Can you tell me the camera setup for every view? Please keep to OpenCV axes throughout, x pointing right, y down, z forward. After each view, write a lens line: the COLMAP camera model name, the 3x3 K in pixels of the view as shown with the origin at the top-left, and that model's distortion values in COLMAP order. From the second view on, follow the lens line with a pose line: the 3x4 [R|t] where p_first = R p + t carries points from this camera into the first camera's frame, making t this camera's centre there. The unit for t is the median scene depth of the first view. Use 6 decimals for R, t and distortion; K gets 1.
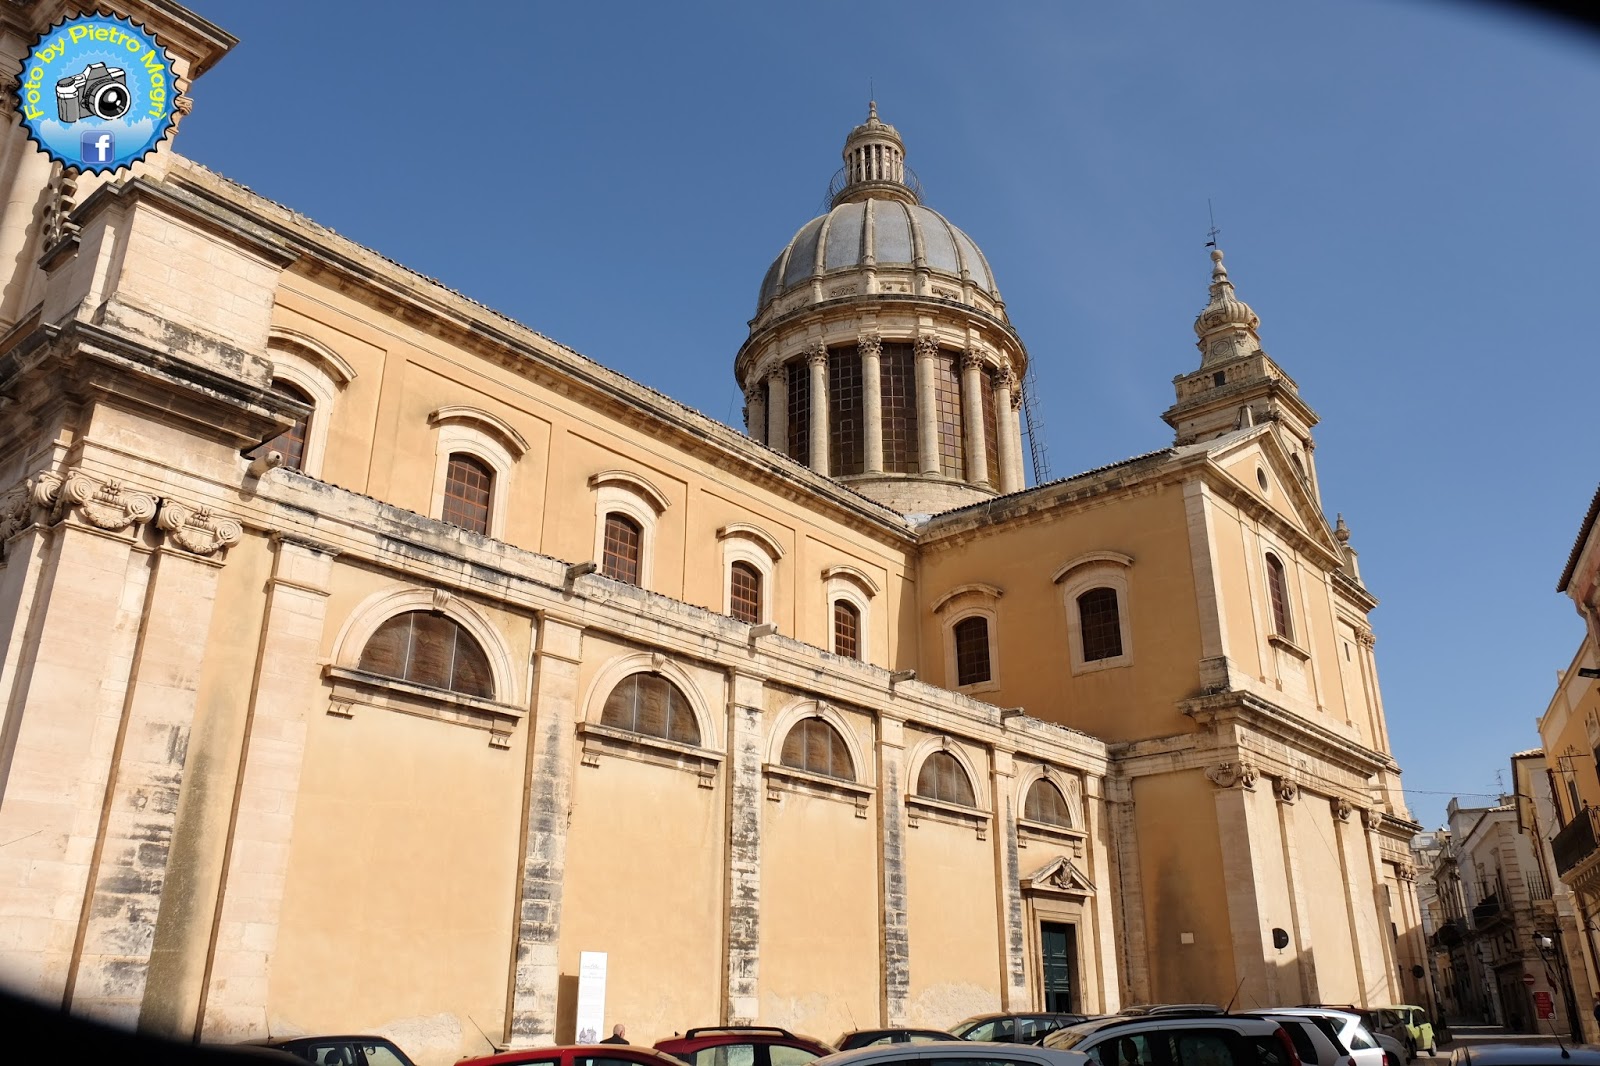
lens RADIAL K [[1214.4, 0, 805.3], [0, 1214.4, 546.3], [0, 0, 1]] dist [-0.011552, -0.004162]
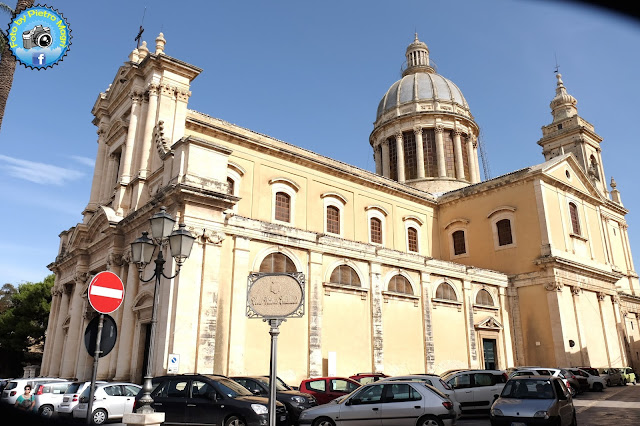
lens RADIAL K [[487.2, 0, 327.8], [0, 487.2, 223.2], [0, 0, 1]] dist [-0.004467, 0.001251]
pose [[0.985341, -0.049903, -0.163135, 0.030696], [0.062085, 0.995582, 0.070446, -0.067999], [0.158899, -0.079541, 0.984086, -0.177682]]
